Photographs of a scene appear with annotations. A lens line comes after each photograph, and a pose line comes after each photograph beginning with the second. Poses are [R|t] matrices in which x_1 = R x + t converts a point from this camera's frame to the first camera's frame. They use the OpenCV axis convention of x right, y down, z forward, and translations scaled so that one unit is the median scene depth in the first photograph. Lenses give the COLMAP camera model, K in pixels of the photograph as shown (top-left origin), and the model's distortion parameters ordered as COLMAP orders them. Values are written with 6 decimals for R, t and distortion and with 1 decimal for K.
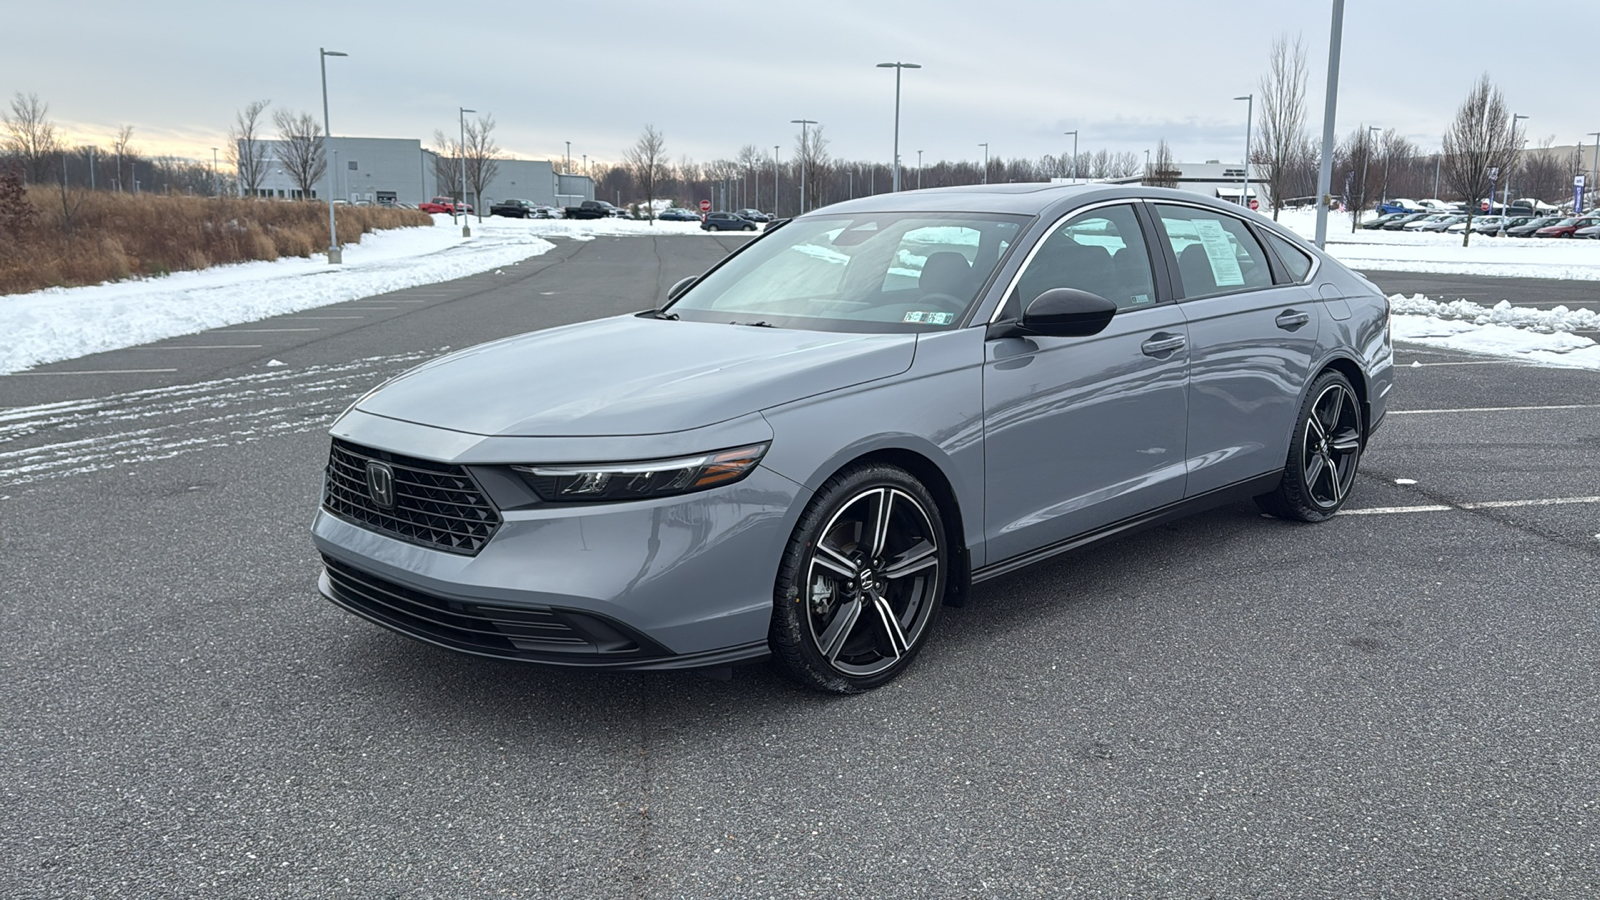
lens RADIAL K [[1305.7, 0, 848.1], [0, 1305.7, 474.5], [0, 0, 1]] dist [0.142981, -0.244080]
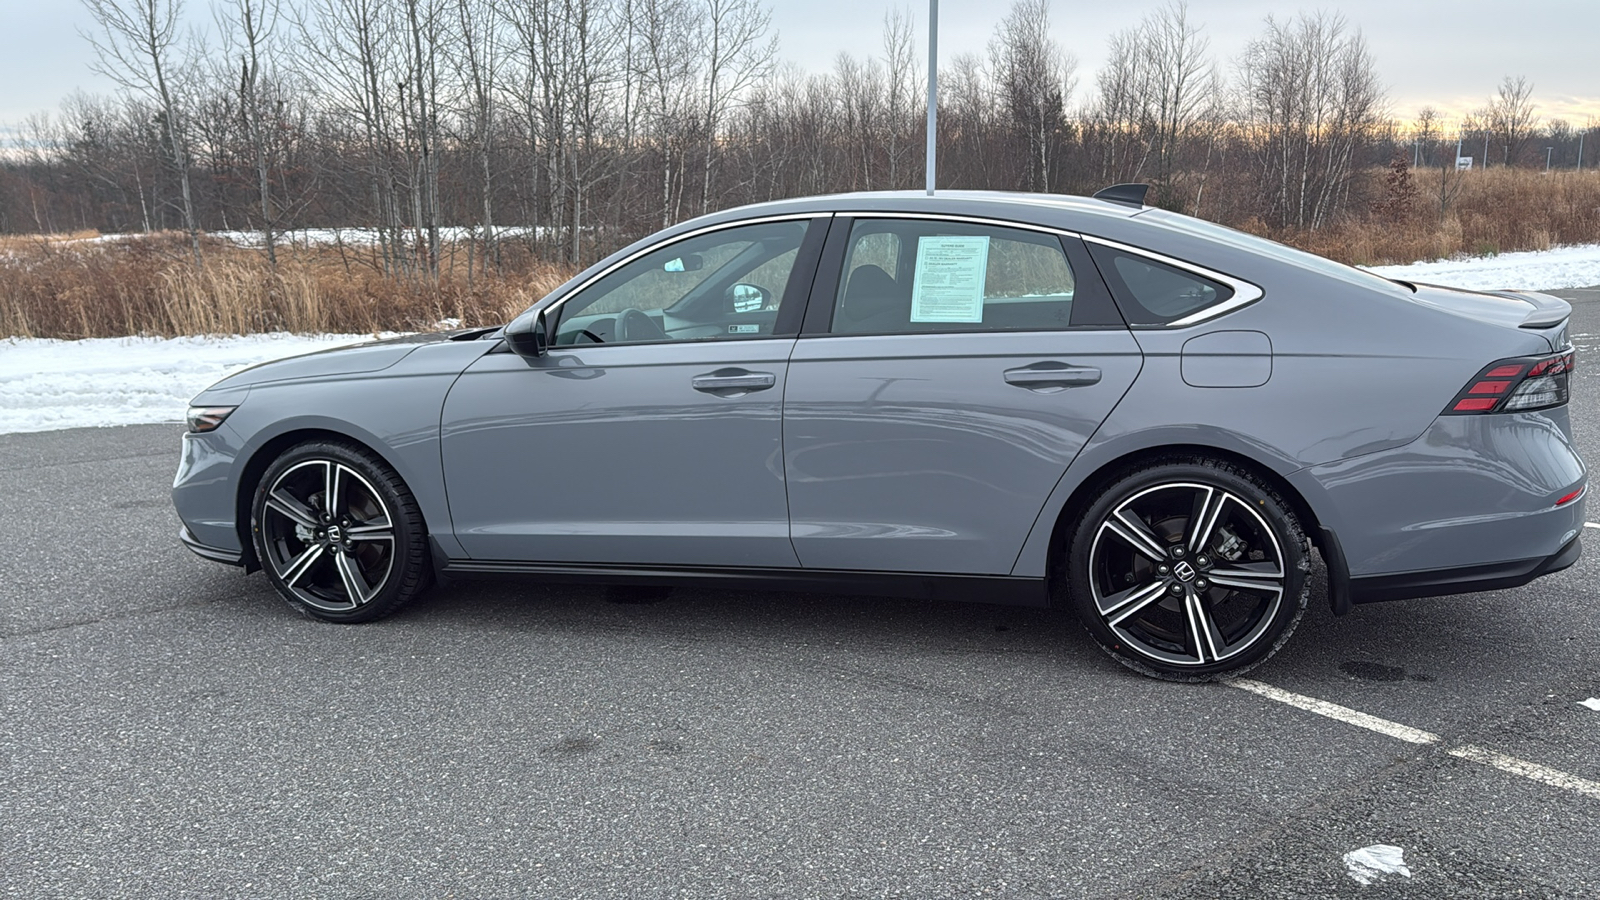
lens RADIAL K [[1286.3, 0, 830.7], [0, 1286.3, 483.4], [0, 0, 1]] dist [0.125608, -0.196575]
pose [[0.468982, 0.172596, -0.866179, 1.028892], [-0.147824, 0.982225, 0.115682, -0.141564], [0.870749, 0.073789, 0.486160, 0.647405]]
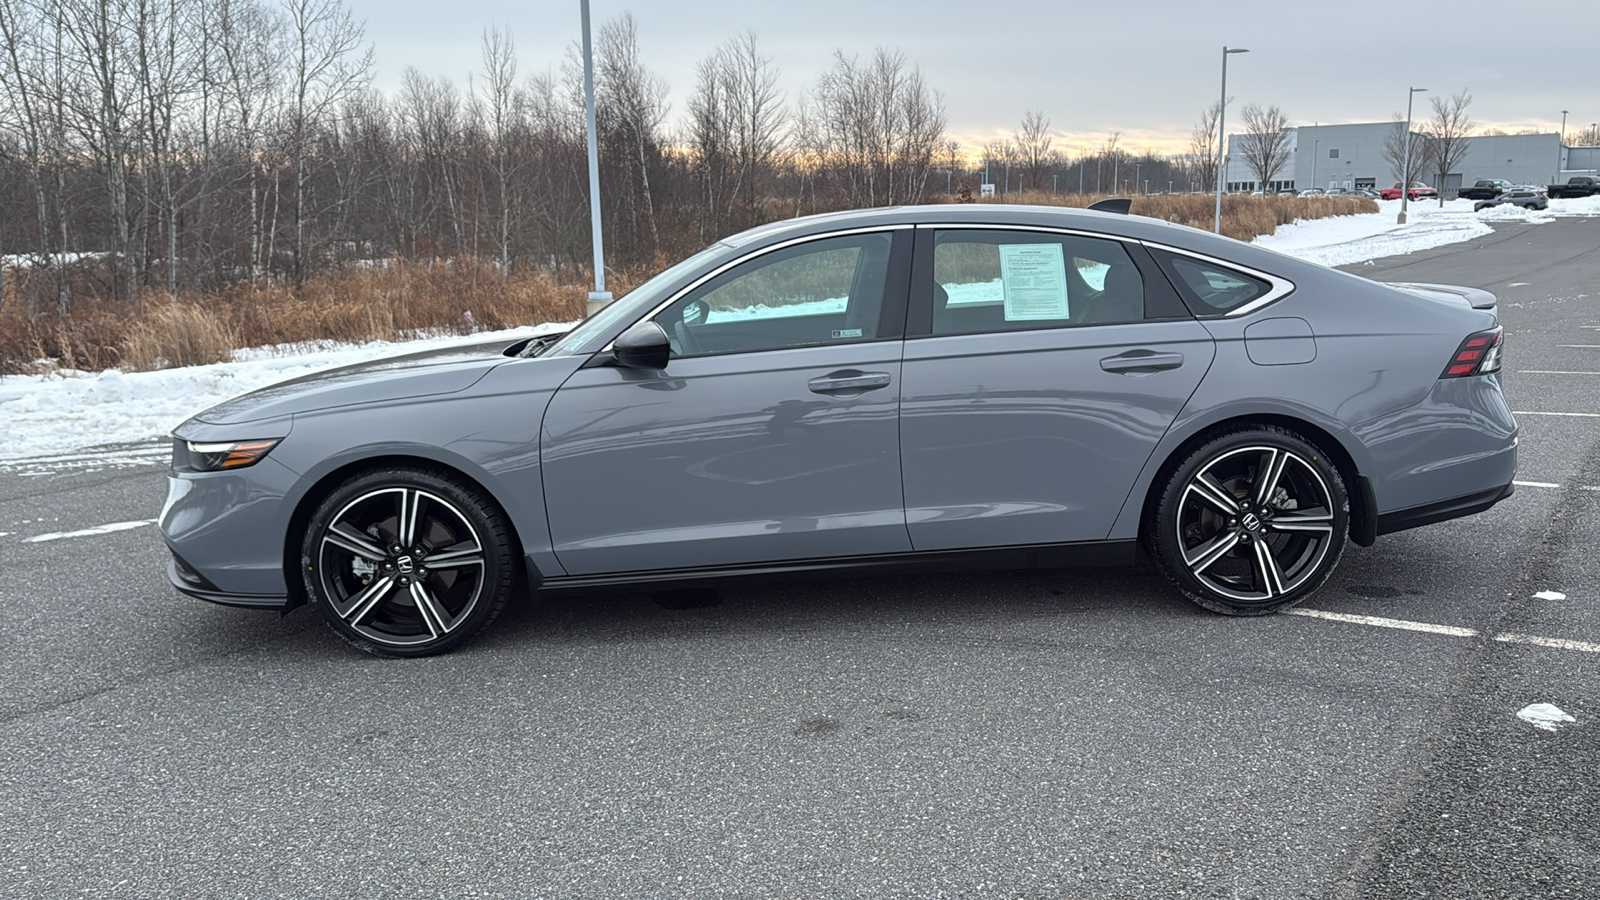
lens RADIAL K [[1300.4, 0, 805.4], [0, 1300.4, 486.8], [0, 0, 1]] dist [0.124251, -0.189831]
pose [[0.731386, 0.114547, -0.672275, 0.852626], [-0.101751, 0.993088, 0.058511, -0.076249], [0.674330, 0.025610, 0.737986, 0.296540]]
